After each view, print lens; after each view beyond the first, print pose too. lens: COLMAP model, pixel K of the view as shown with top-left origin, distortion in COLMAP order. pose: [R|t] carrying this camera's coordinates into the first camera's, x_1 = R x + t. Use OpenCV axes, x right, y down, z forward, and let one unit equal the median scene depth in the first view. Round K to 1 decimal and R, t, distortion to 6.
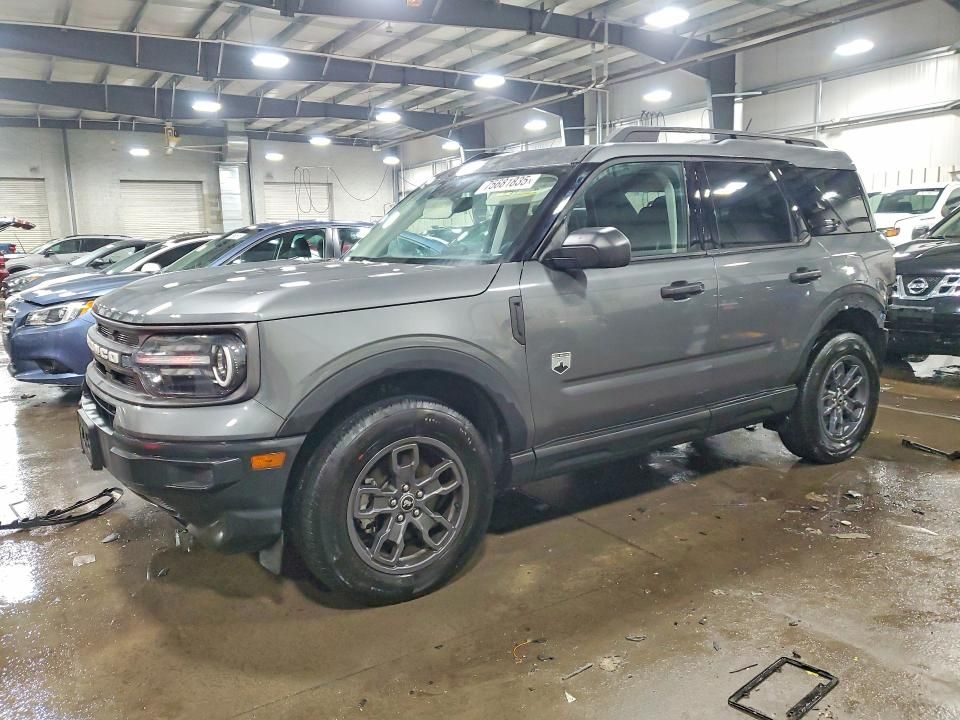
lens RADIAL K [[771.5, 0, 474.2], [0, 771.5, 364.8], [0, 0, 1]] dist [0.006650, -0.010171]
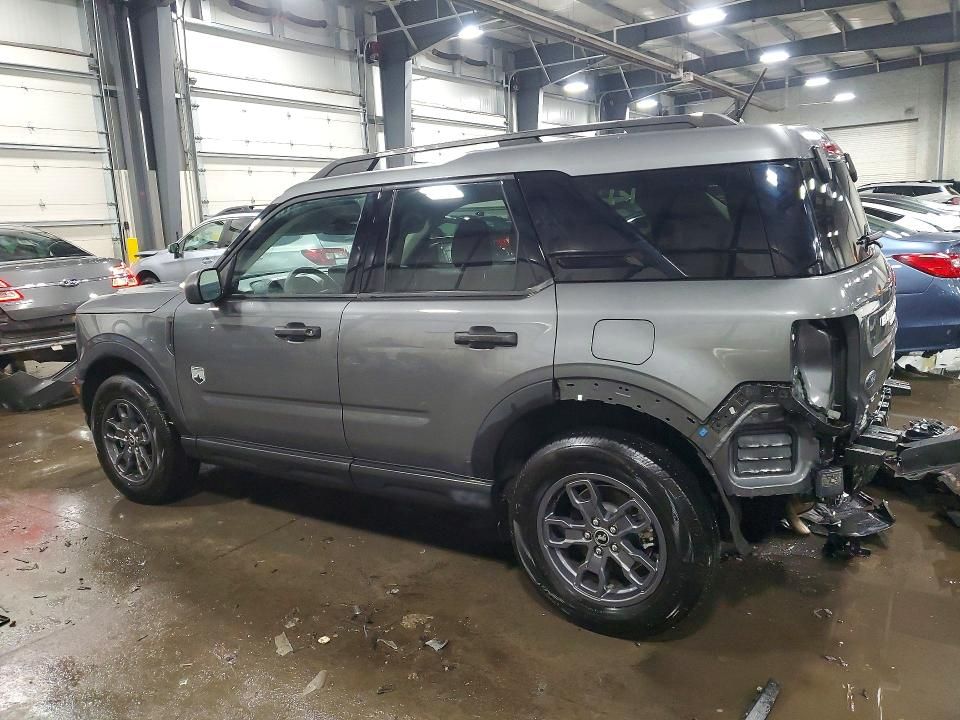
lens RADIAL K [[771.5, 0, 473.8], [0, 771.5, 355.4], [0, 0, 1]] dist [0.006650, -0.010171]
pose [[0.372057, 0.178487, -0.910887, 1.282078], [-0.104807, 0.983140, 0.149836, -0.243654], [0.922274, 0.039720, 0.384491, 0.846326]]
